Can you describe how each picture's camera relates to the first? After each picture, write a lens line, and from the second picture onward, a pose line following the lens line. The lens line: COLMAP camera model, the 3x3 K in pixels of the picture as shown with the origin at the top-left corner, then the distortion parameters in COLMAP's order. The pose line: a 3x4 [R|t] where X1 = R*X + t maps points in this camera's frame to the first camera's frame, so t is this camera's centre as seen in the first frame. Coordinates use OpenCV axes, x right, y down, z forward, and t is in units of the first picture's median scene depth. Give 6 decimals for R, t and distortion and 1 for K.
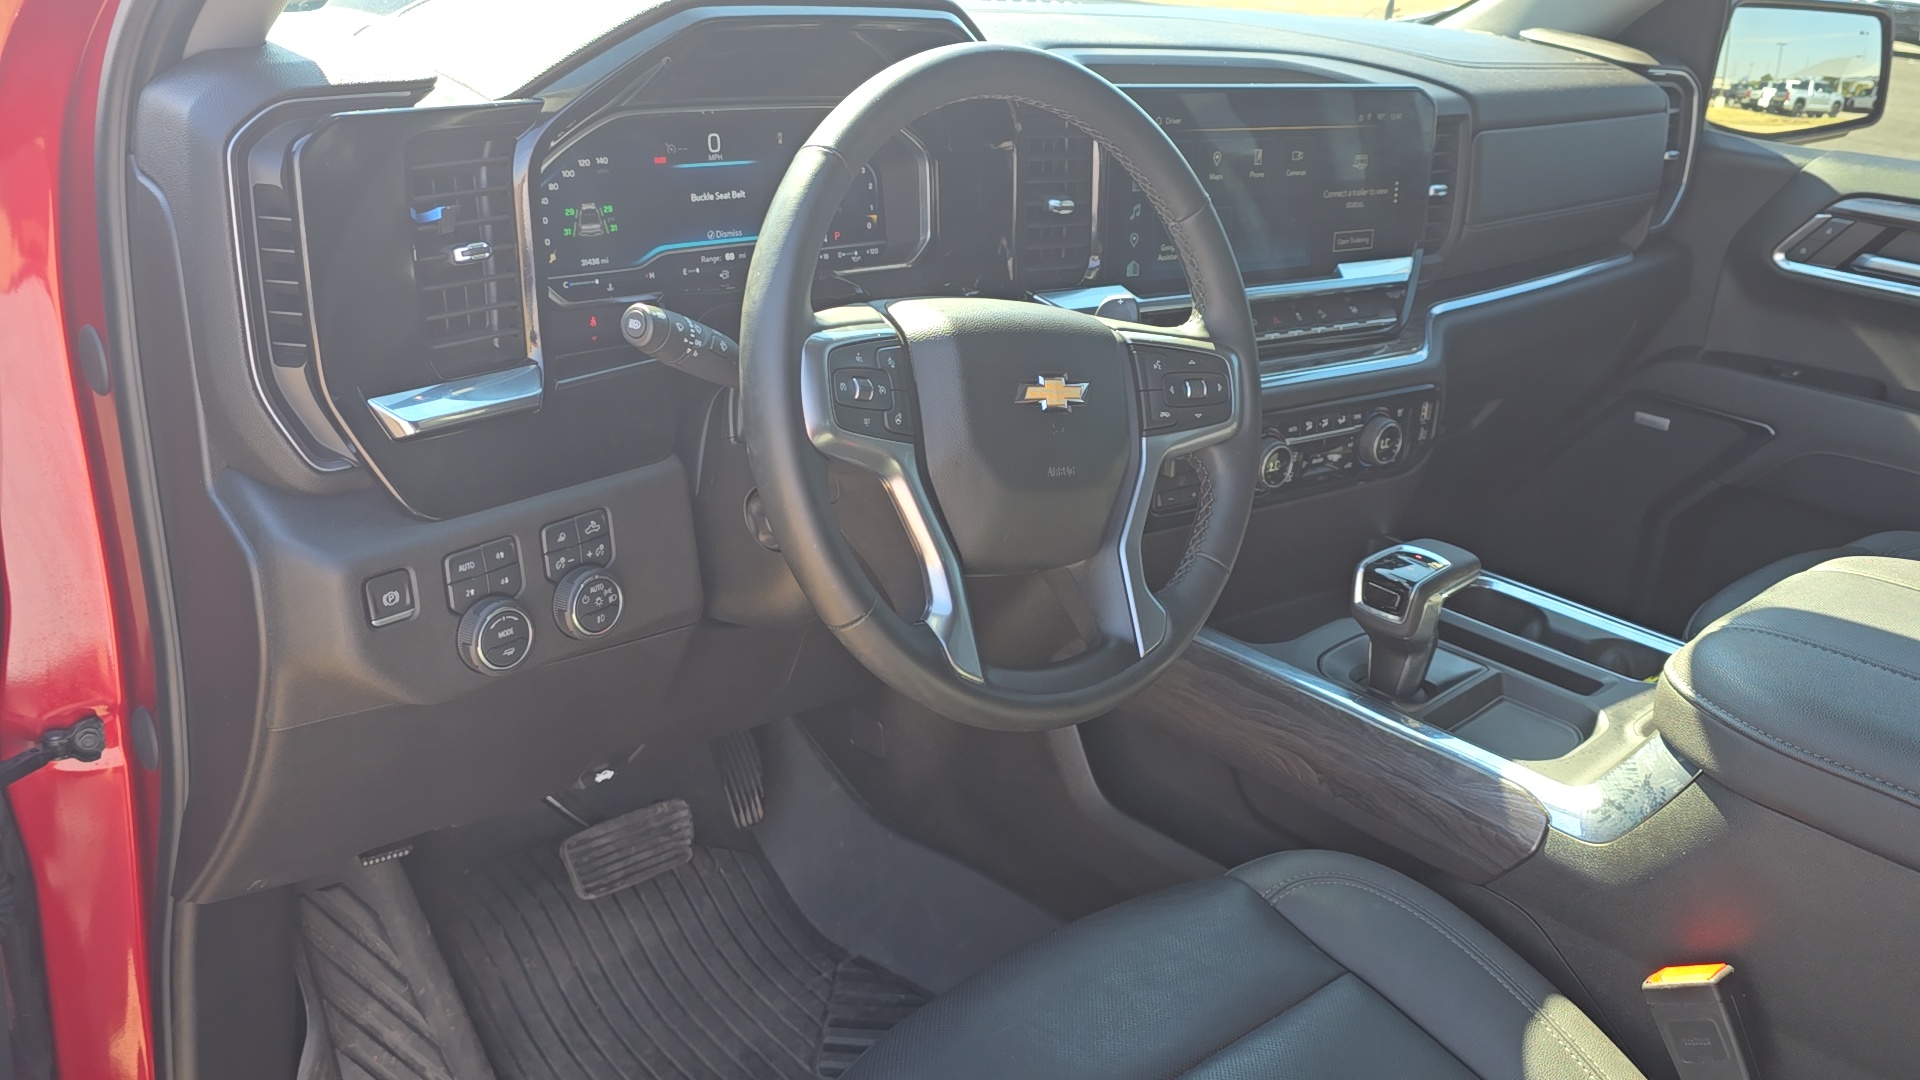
lens RADIAL K [[1625.7, 0, 994.4], [0, 1625.7, 533.5], [0, 0, 1]] dist [-0.018851, 0.006434]
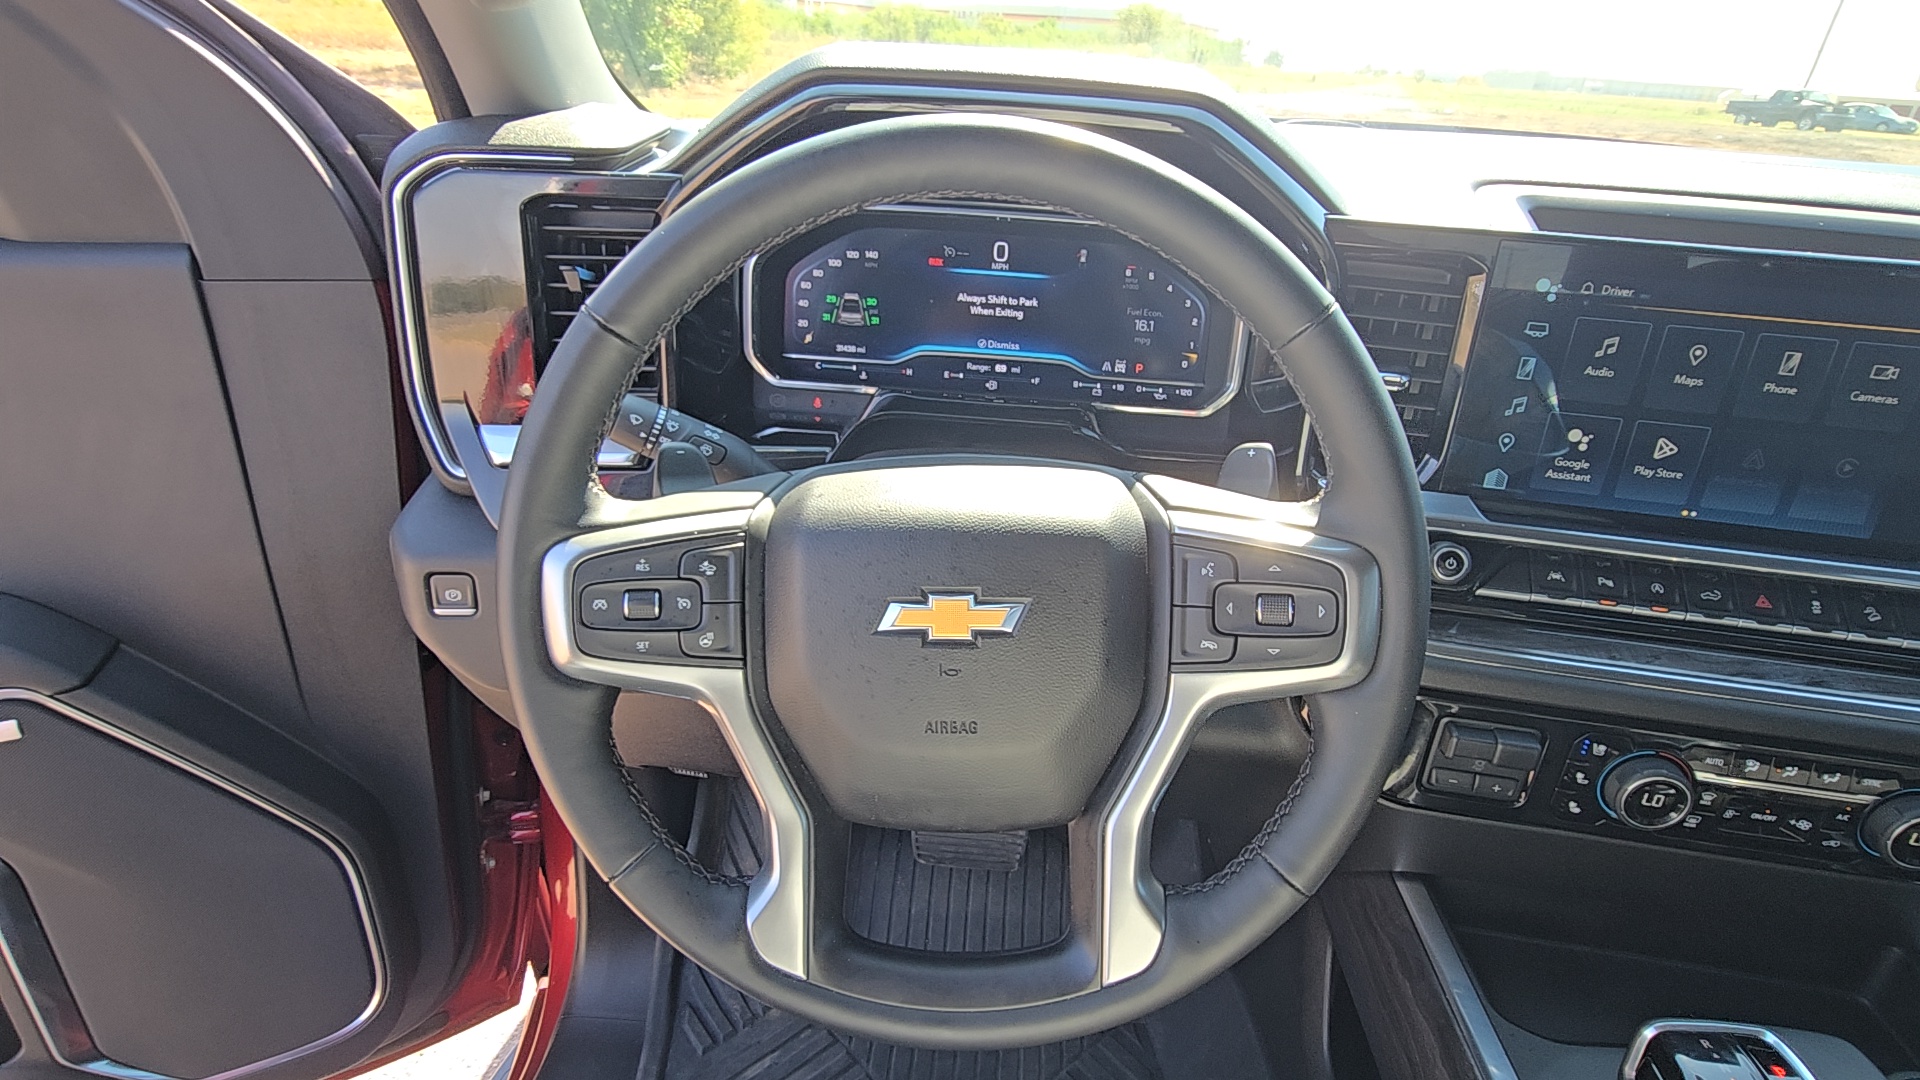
lens RADIAL K [[980.1, 0, 972.9], [0, 980.1, 543.8], [0, 0, 1]] dist [-0.002951, 0.002117]
pose [[0.681431, 0.286862, -0.673322, 0.256478], [-0.270252, 0.953592, 0.132761, -0.141073], [0.680159, 0.091499, 0.727332, 0.553564]]
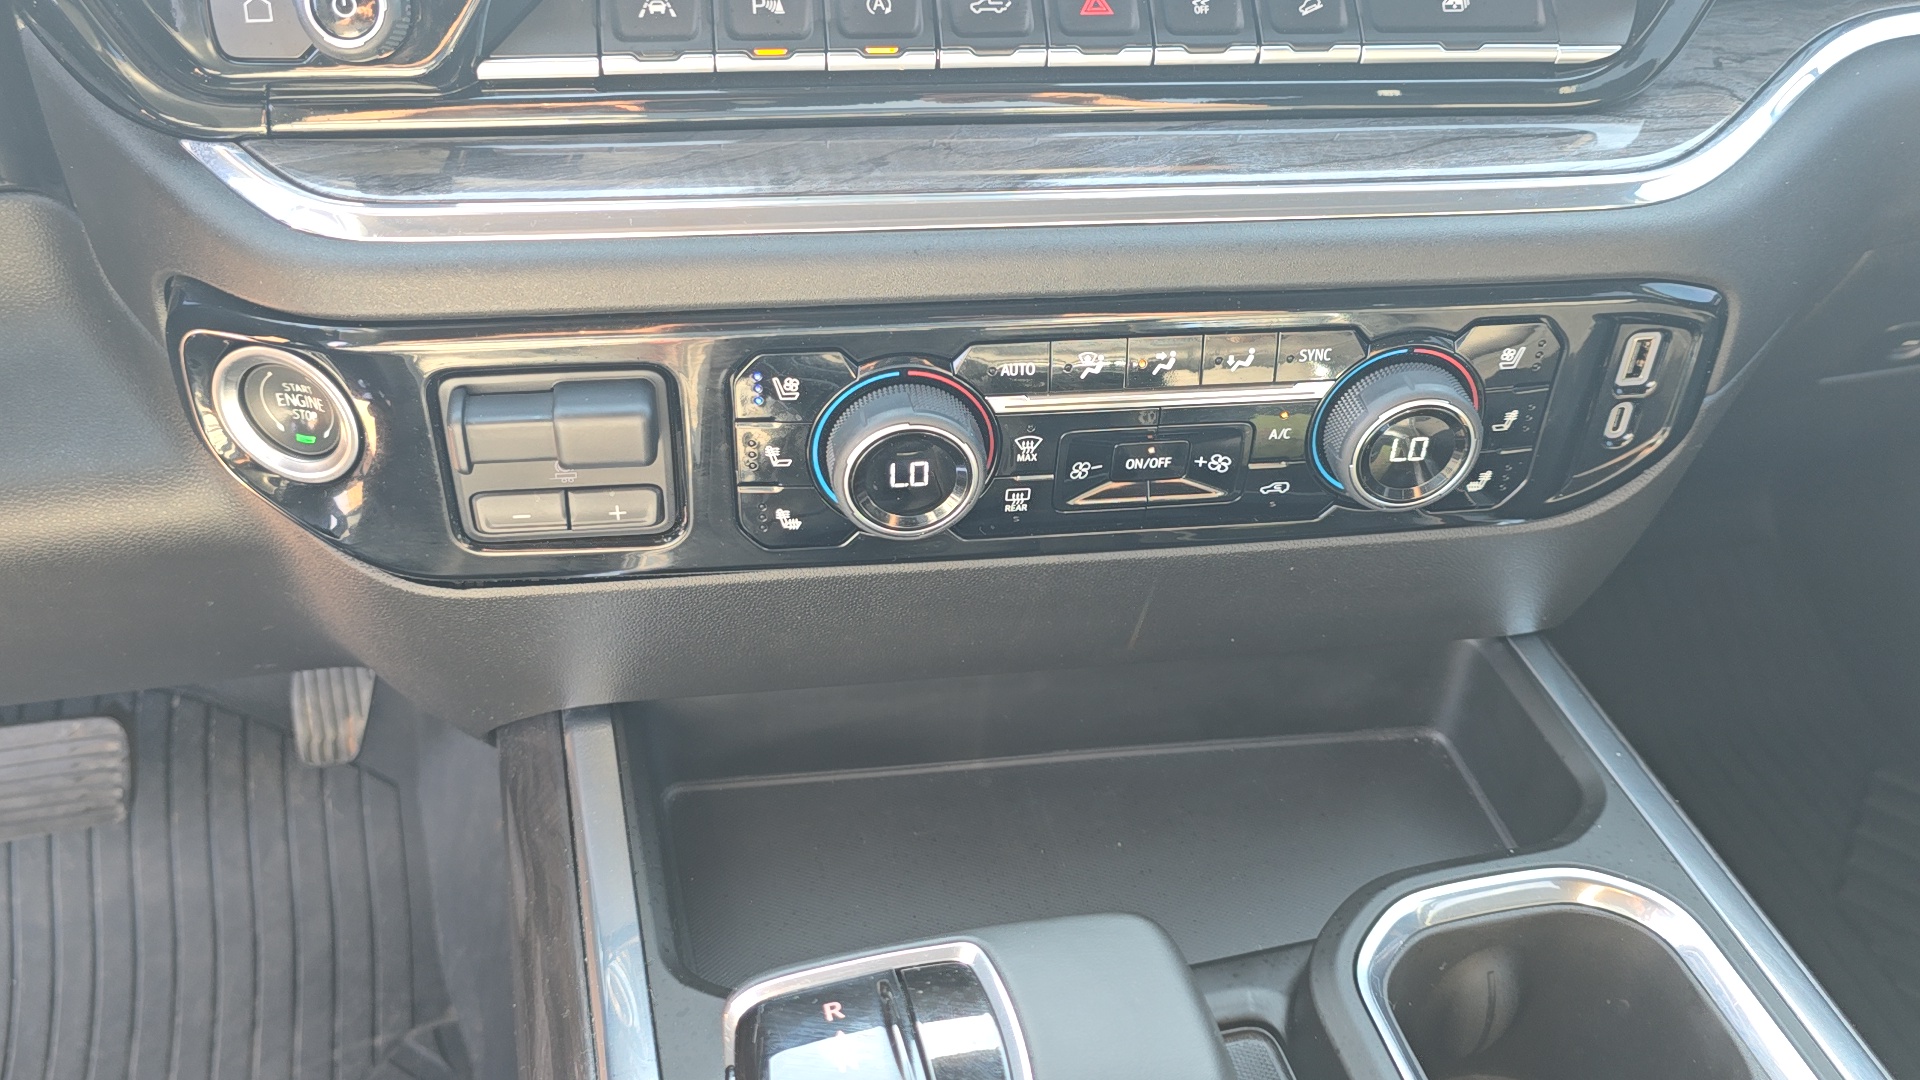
lens RADIAL K [[1665.7, 0, 952.6], [0, 1665.7, 540.0], [0, 0, 1]] dist [-0.013784, 0.001920]
pose [[0.868850, 0.272639, -0.413240, 0.364965], [-0.151095, 0.940907, 0.303092, -0.149740], [0.471455, -0.200903, 0.858701, 0.817314]]
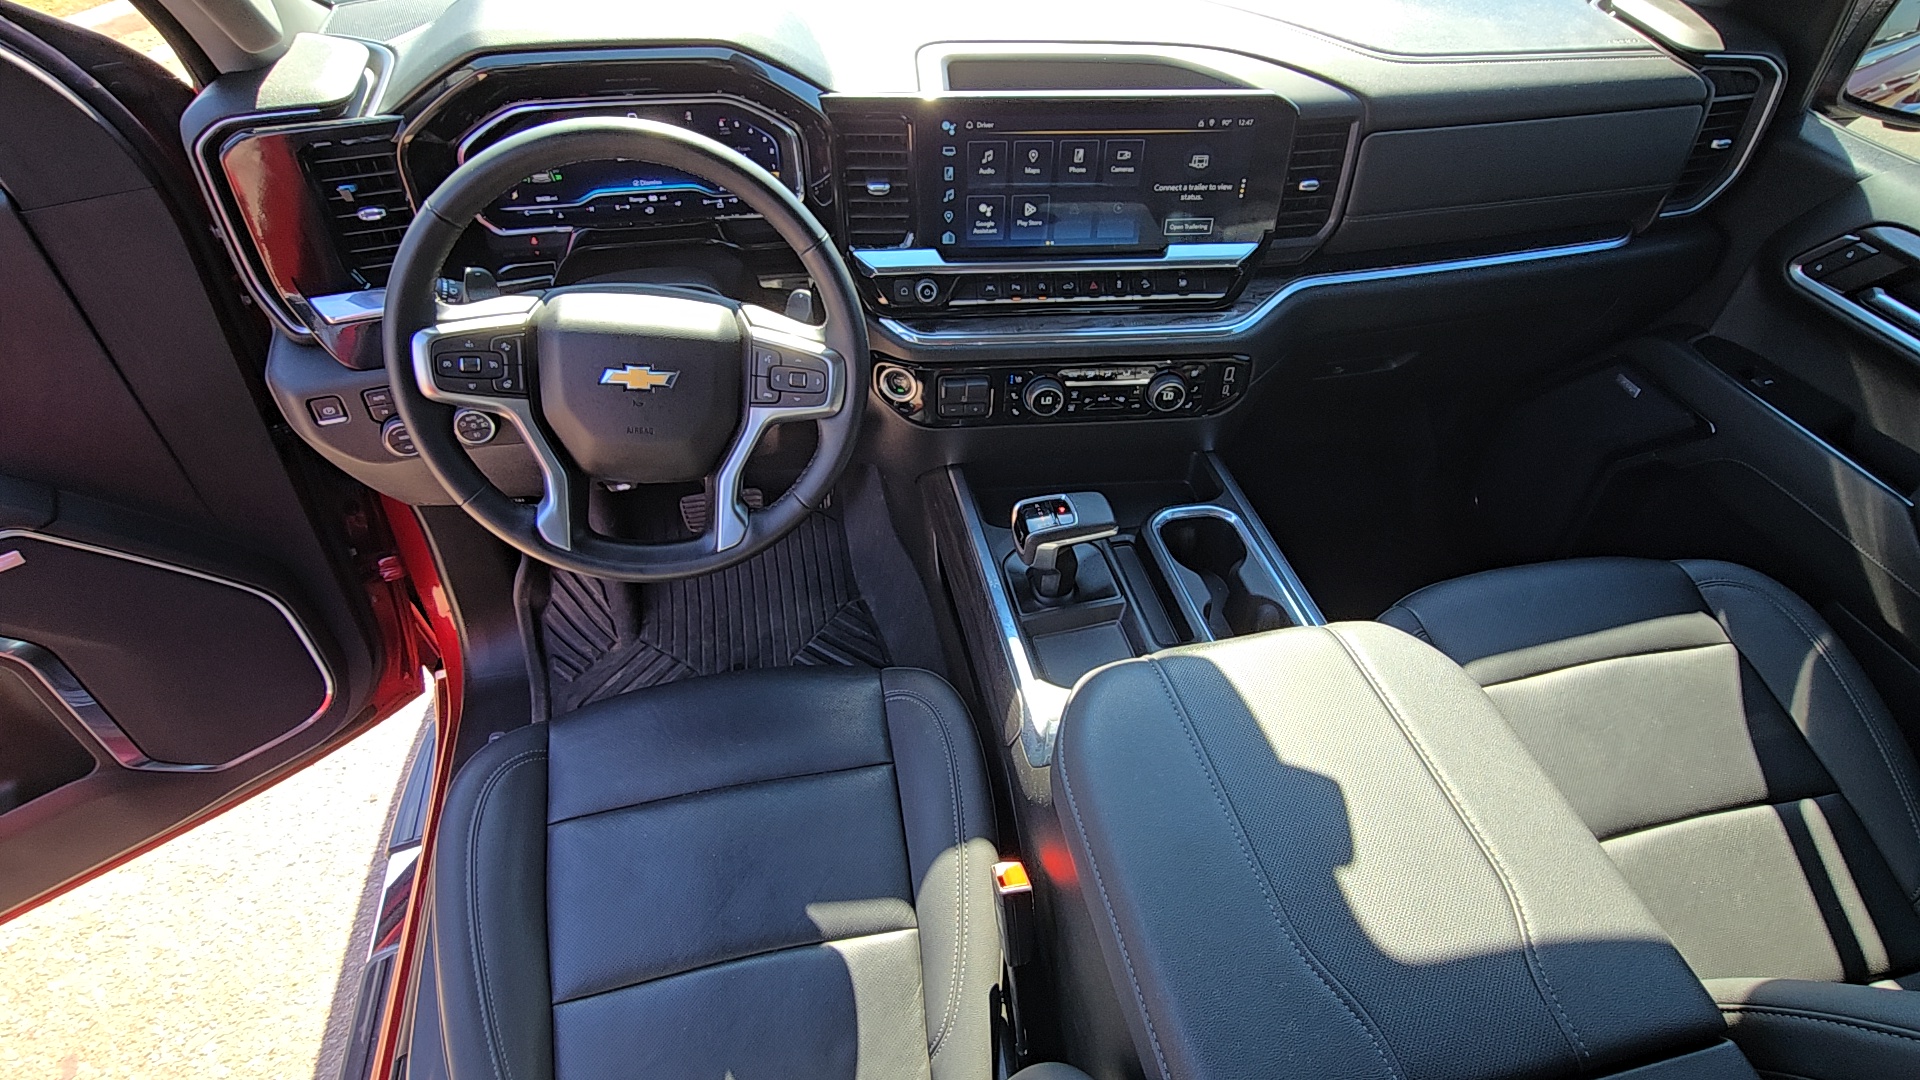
lens RADIAL K [[980.1, 0, 972.9], [0, 980.1, 543.8], [0, 0, 1]] dist [-0.002951, 0.002117]
pose [[0.854602, 0.313579, -0.413912, 0.562452], [-0.153774, 0.914155, 0.375066, -0.260583], [0.495992, -0.256884, 0.829459, 0.303491]]
